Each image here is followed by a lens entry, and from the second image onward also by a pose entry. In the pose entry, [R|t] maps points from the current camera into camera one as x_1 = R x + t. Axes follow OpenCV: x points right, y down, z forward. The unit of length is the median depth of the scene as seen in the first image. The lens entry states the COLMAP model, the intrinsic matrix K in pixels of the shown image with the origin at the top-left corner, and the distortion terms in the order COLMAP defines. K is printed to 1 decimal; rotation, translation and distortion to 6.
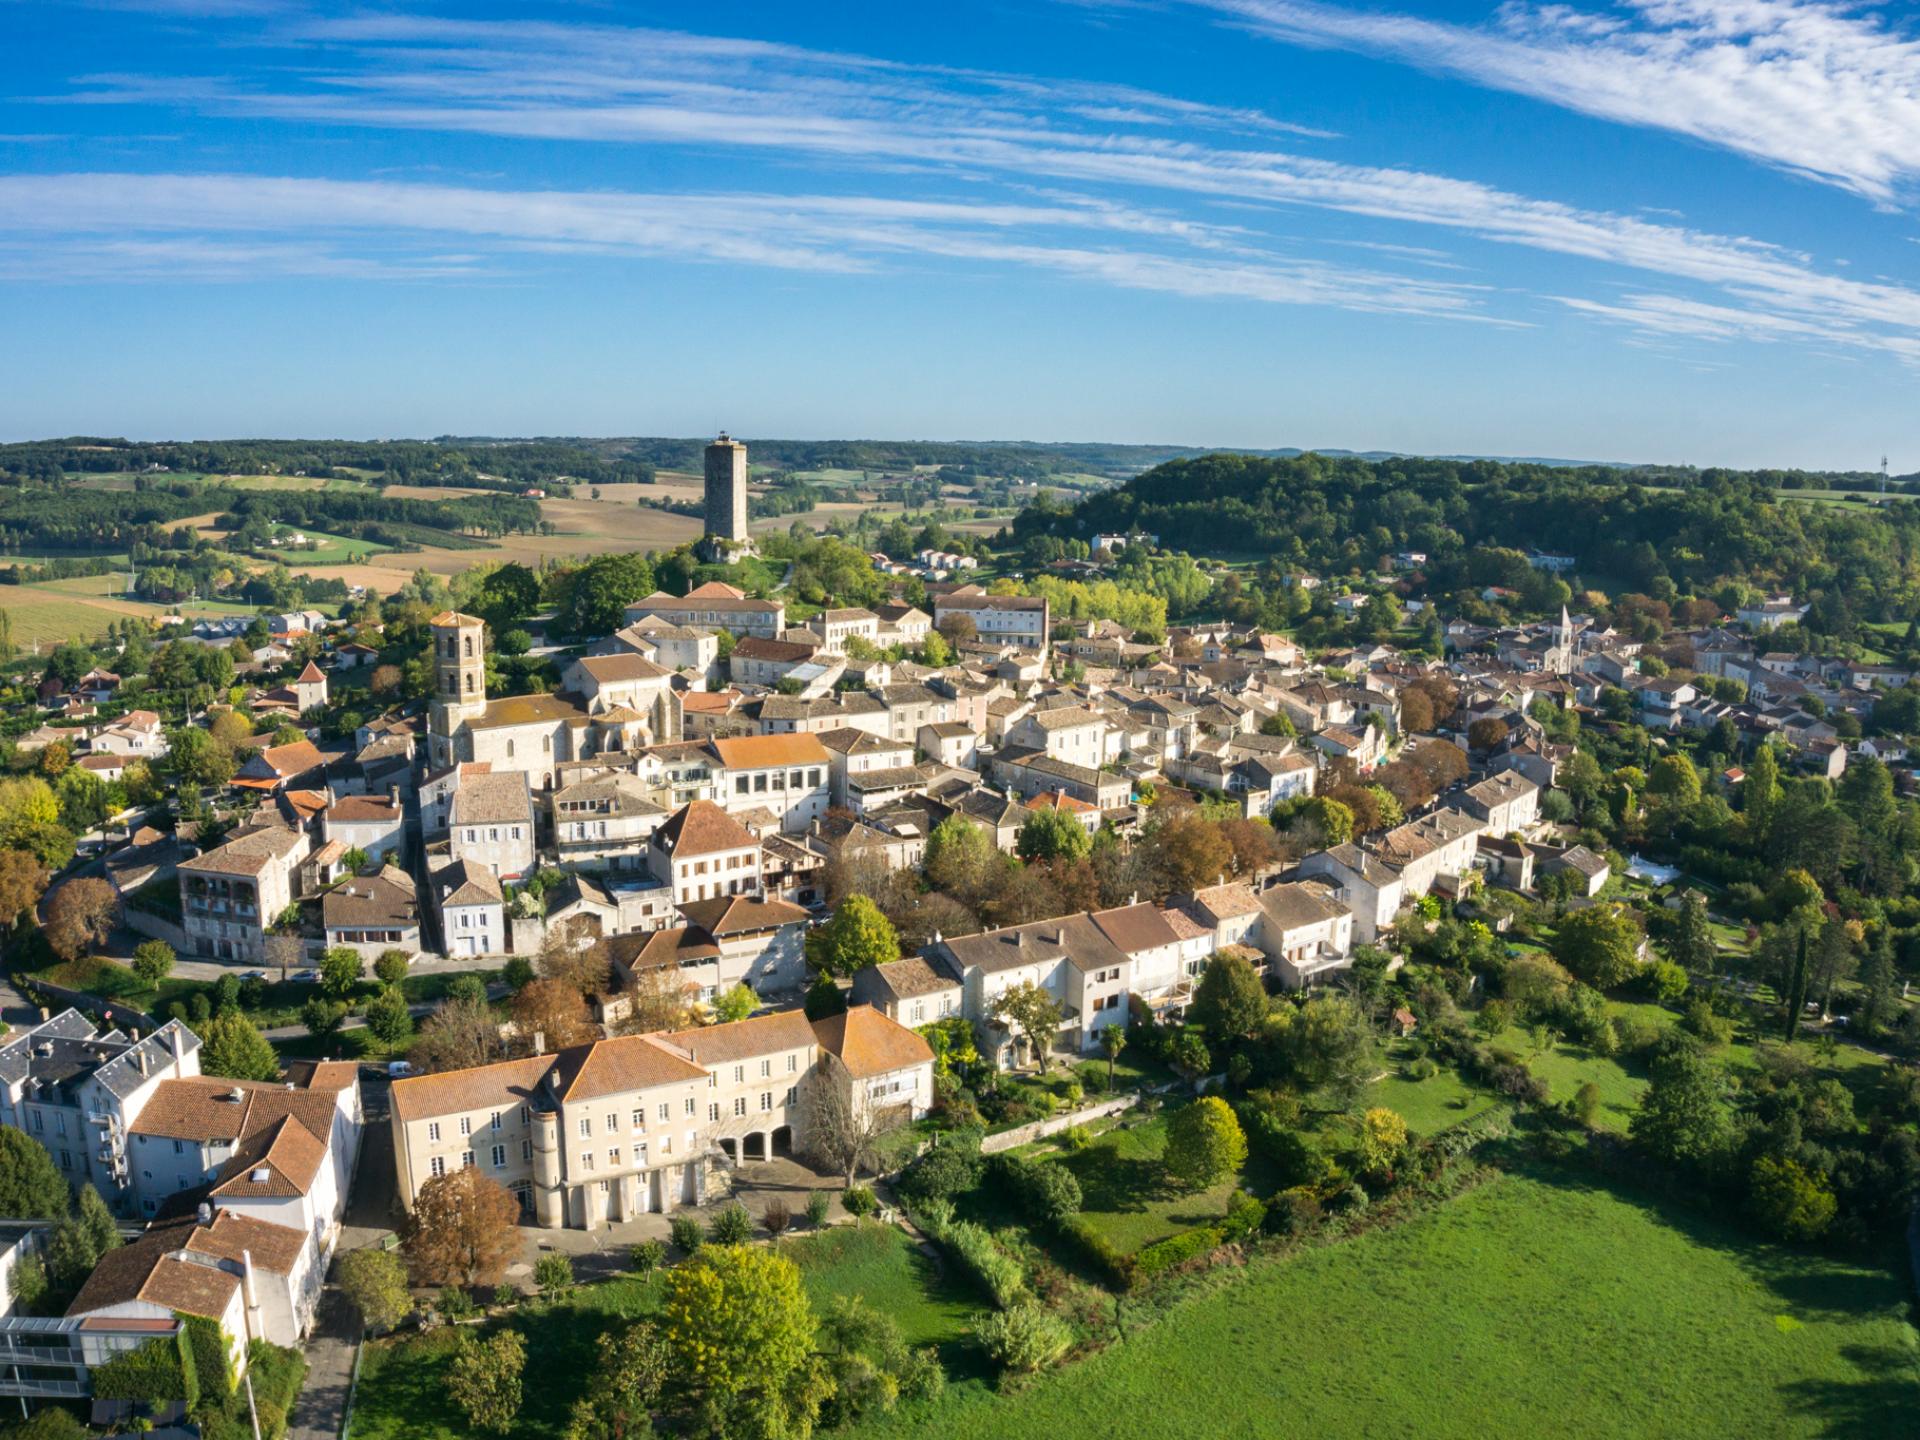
lens RADIAL K [[1577.6, 0, 960.0], [0, 1577.6, 720.0], [0, 0, 1]] dist [-0.258741, 0.138765]
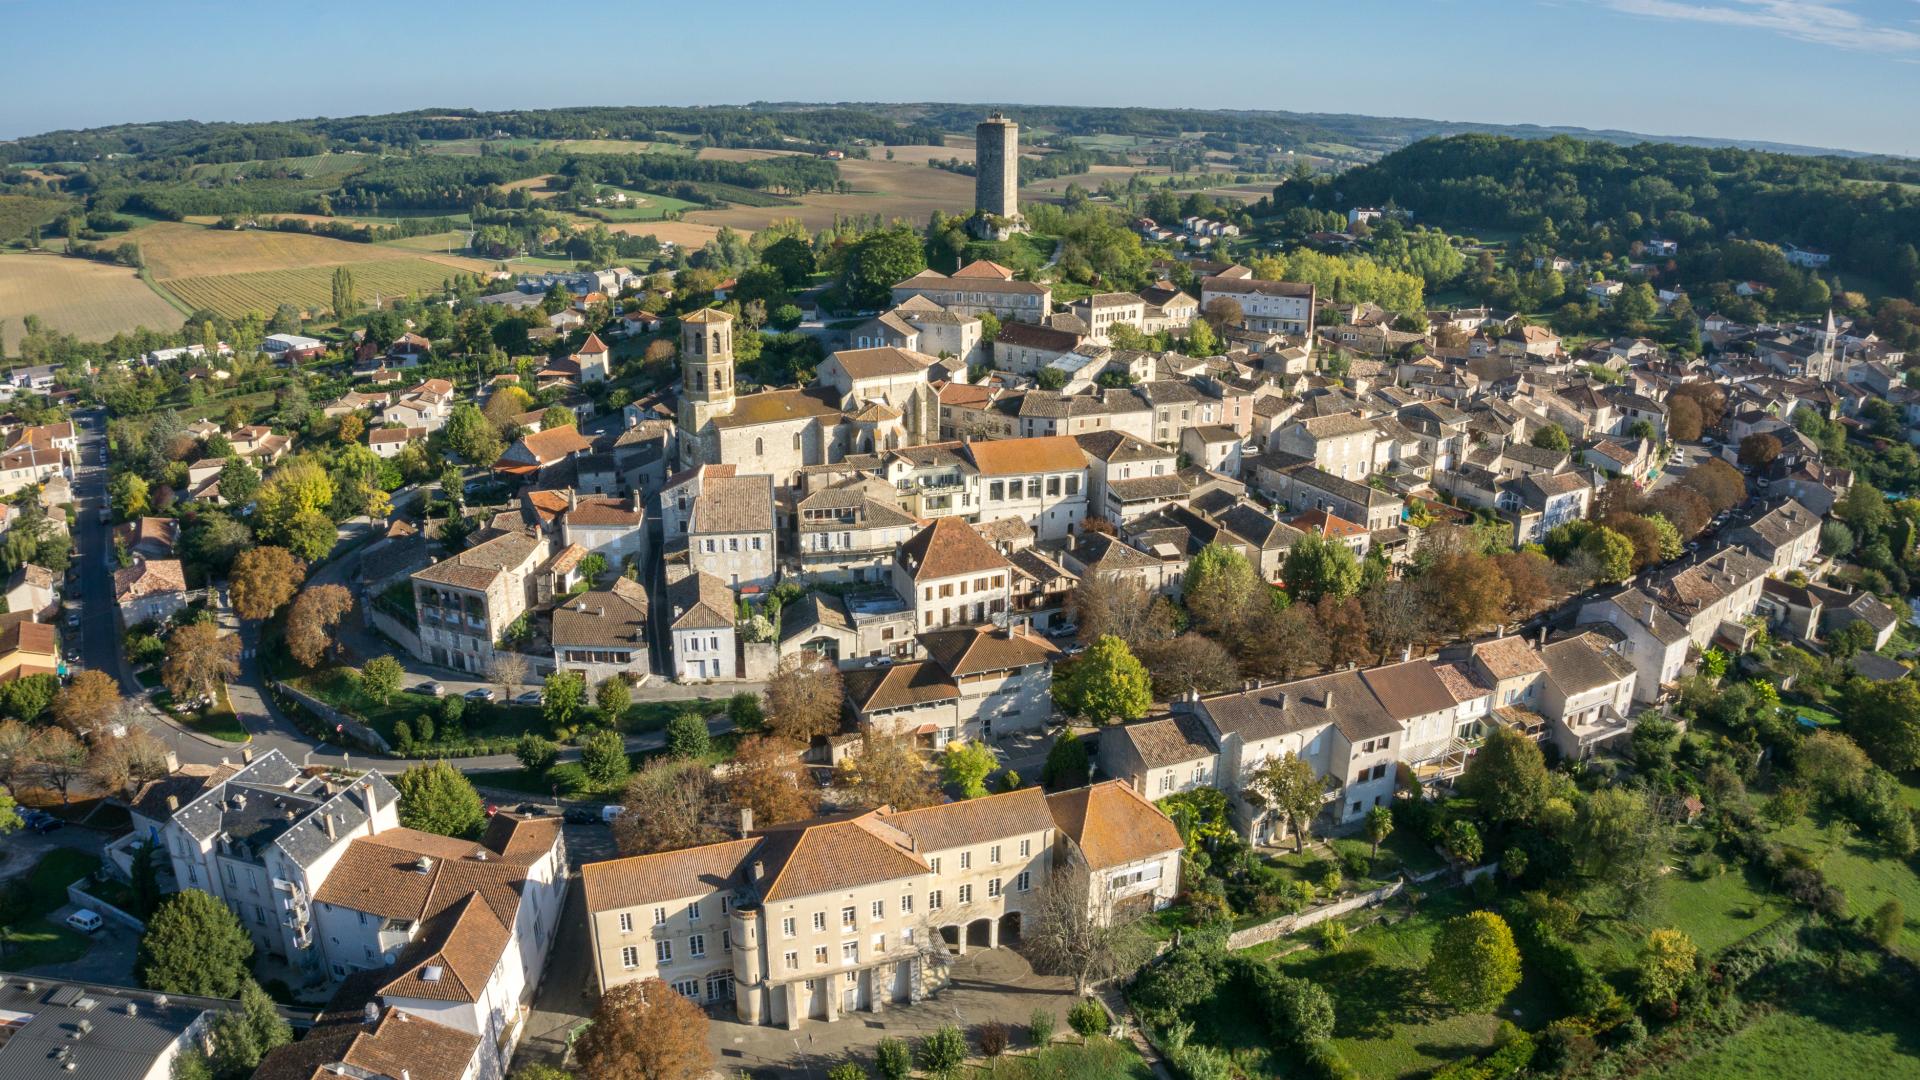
lens RADIAL K [[1310.4, 0, 960.0], [0, 1310.4, 540.0], [0, 0, 1]] dist [-0.226778, 0.096901]
pose [[0.981942, 0.052958, -0.181621, -0.013489], [-0.024203, 0.987298, 0.157024, -0.056820], [0.187630, -0.149792, 0.970751, 0.217616]]
